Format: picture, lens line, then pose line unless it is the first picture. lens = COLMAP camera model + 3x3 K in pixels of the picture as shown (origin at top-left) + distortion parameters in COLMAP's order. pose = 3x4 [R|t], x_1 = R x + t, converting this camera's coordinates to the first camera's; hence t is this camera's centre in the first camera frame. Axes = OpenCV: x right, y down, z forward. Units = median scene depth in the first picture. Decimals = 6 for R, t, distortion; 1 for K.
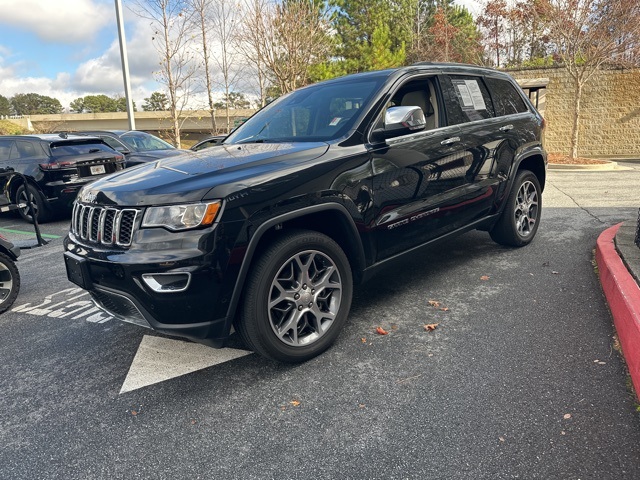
lens RADIAL K [[447.7, 0, 320.0], [0, 447.7, 240.0], [0, 0, 1]] dist [0.021680, -0.020284]
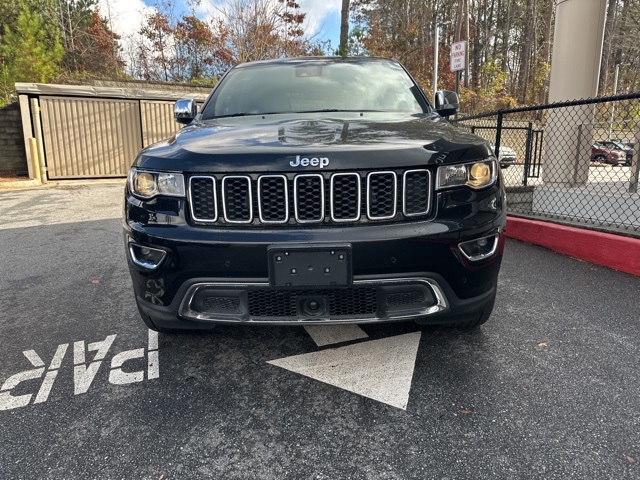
lens RADIAL K [[447.7, 0, 320.0], [0, 447.7, 240.0], [0, 0, 1]] dist [0.021680, -0.020284]
pose [[0.700976, -0.110472, 0.704577, -0.703077], [0.136476, 0.990451, 0.019516, 0.011839], [-0.700005, 0.082477, 0.709359, 0.352903]]
